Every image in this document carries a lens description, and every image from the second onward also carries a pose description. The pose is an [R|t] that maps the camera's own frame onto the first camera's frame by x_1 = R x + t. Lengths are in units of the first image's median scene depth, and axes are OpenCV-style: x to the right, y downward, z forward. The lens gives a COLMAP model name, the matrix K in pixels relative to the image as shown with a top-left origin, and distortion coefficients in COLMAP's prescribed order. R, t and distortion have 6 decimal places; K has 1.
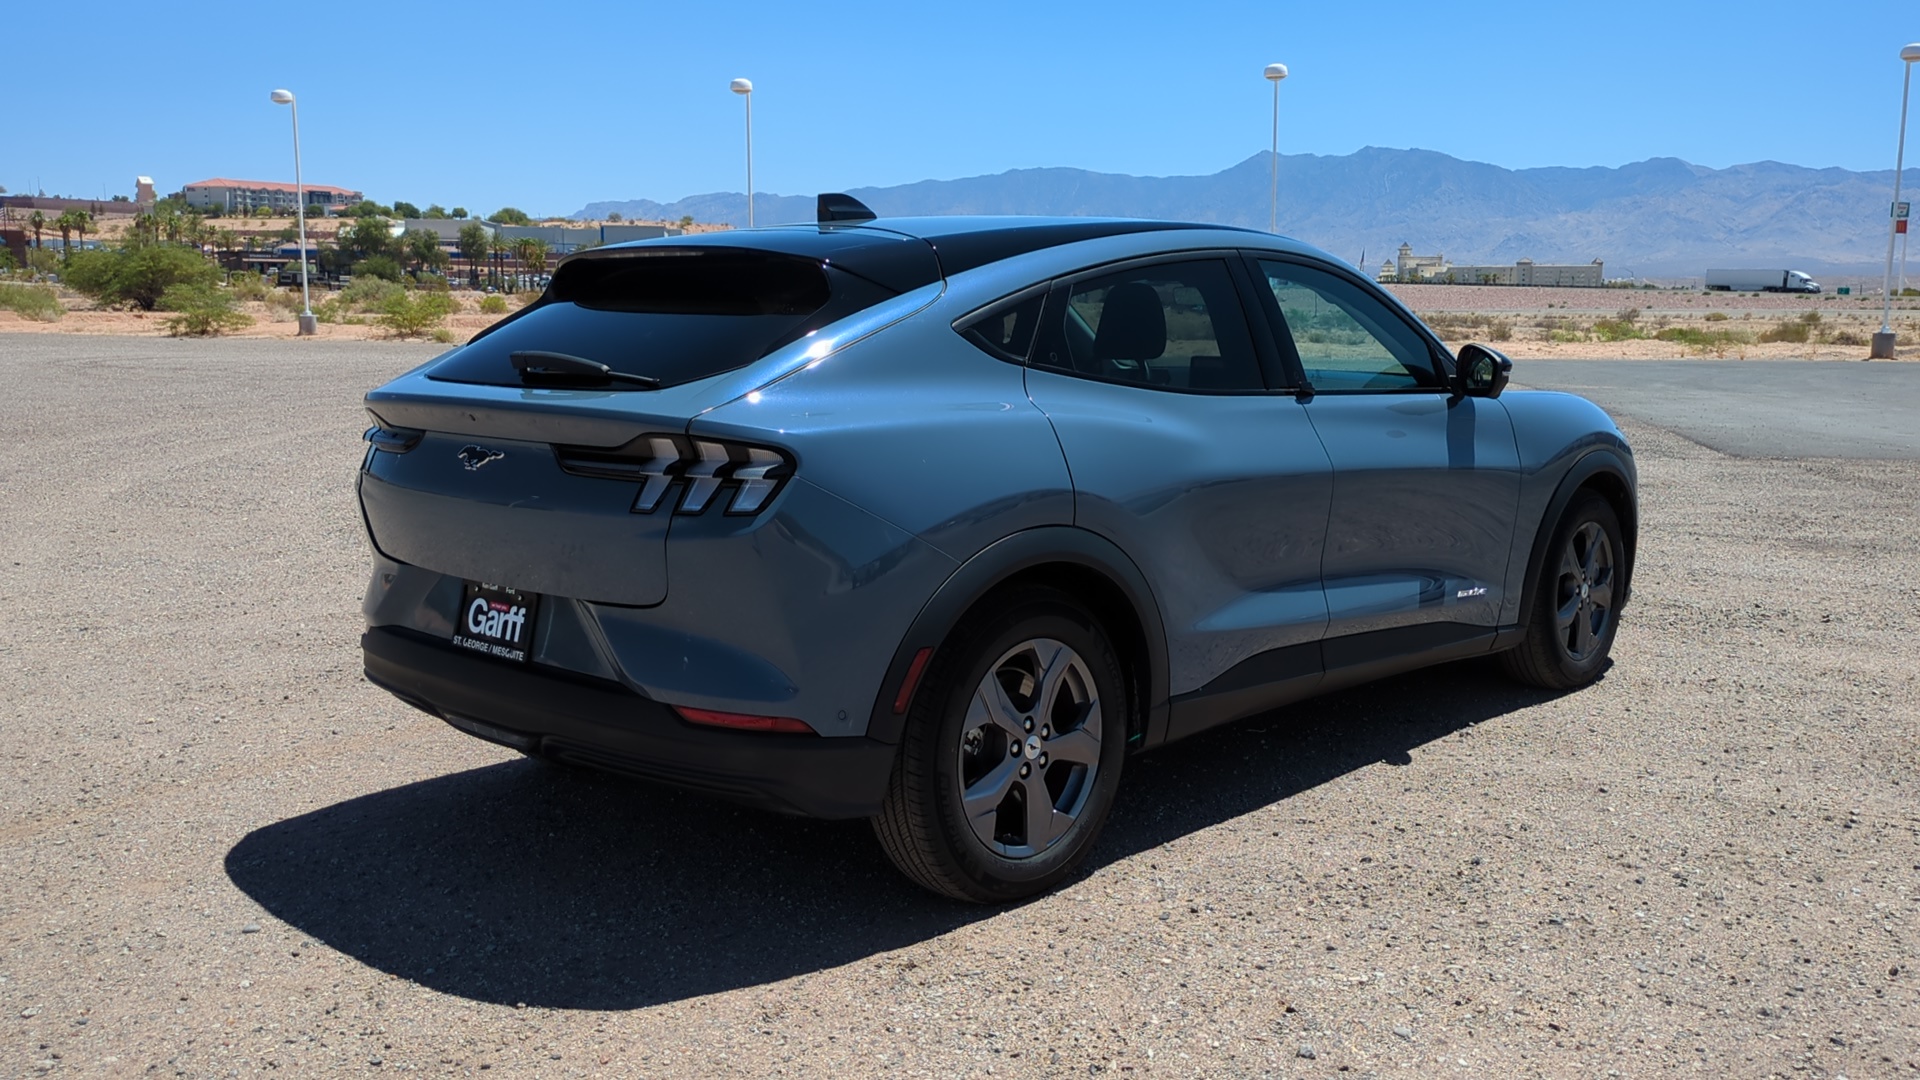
lens RADIAL K [[1647.3, 0, 974.2], [0, 1647.3, 539.0], [0, 0, 1]] dist [0.021318, -0.011242]
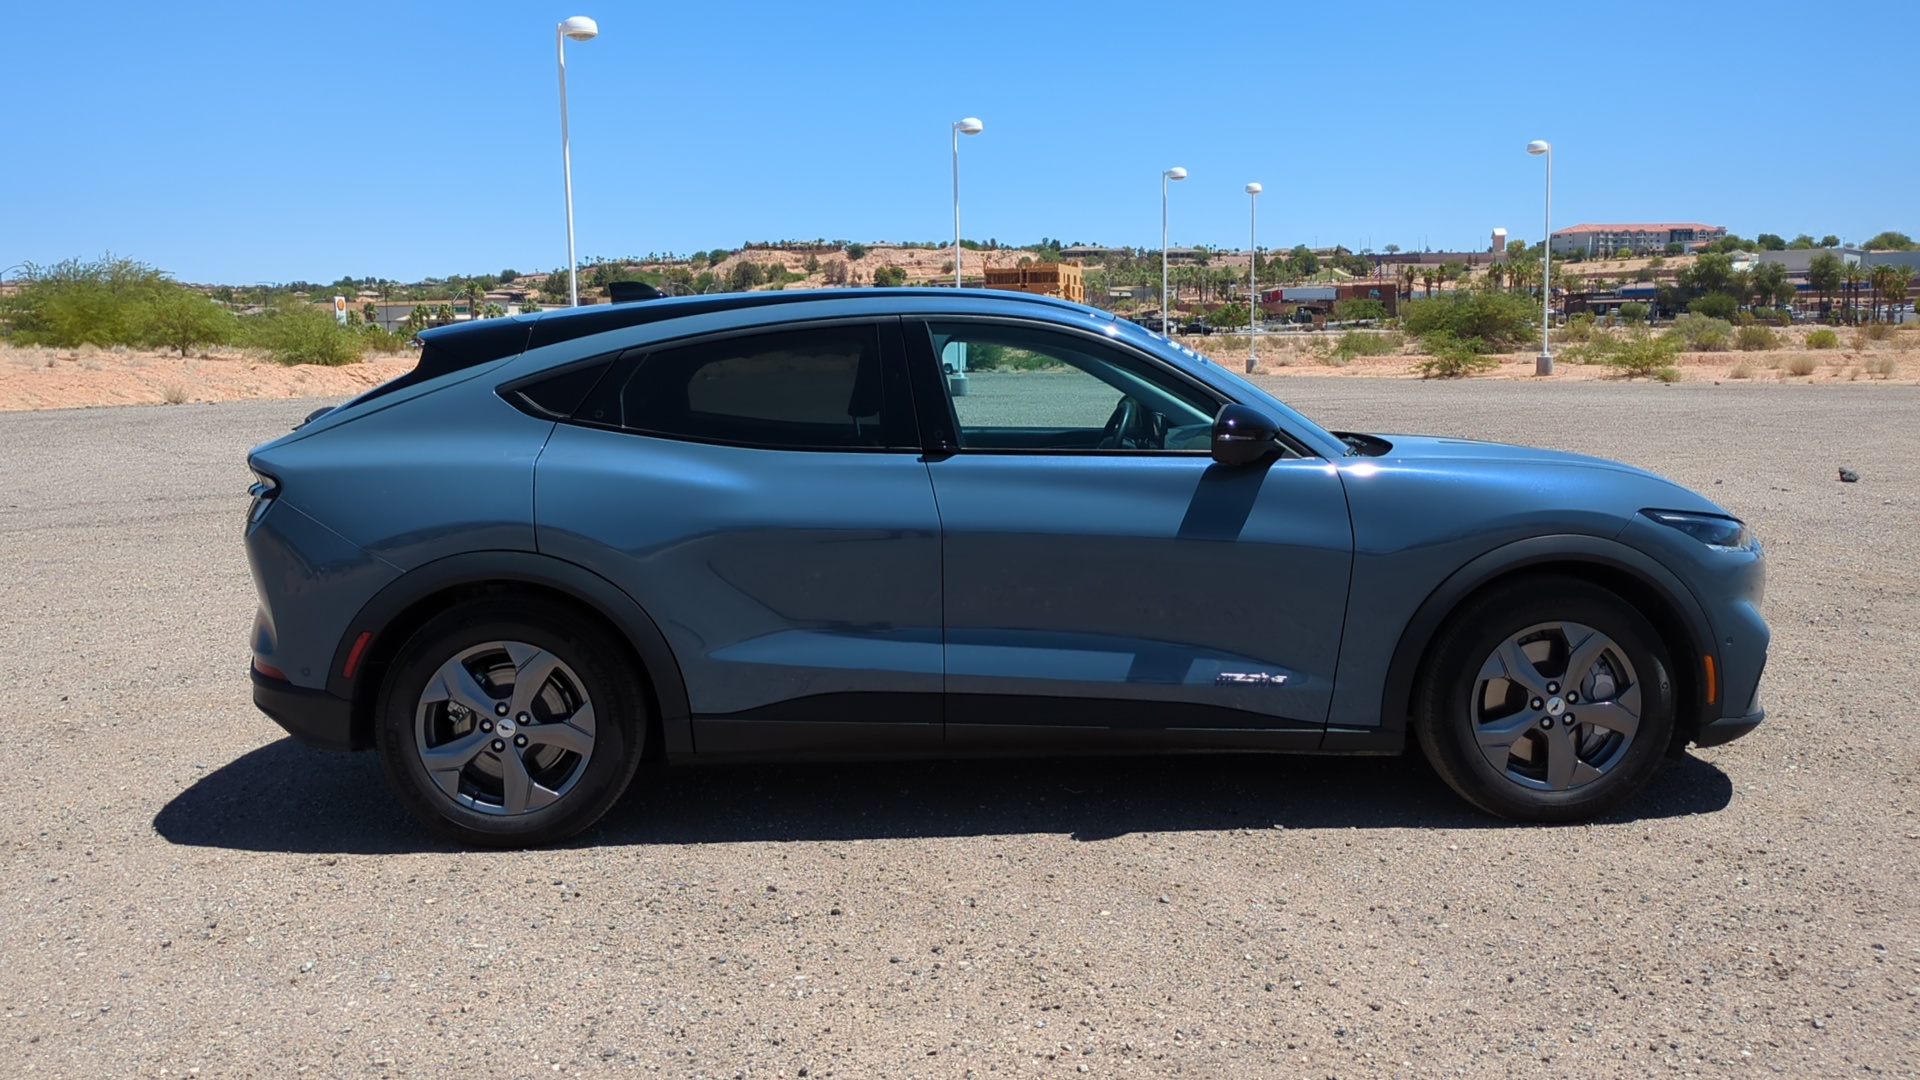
lens RADIAL K [[1647.3, 0, 974.2], [0, 1647.3, 539.0], [0, 0, 1]] dist [0.021318, -0.011242]
pose [[0.716034, 0.060307, -0.695456, 0.924819], [-0.076356, 0.997050, 0.007844, -0.042899], [0.693877, 0.047486, 0.718526, 0.274099]]
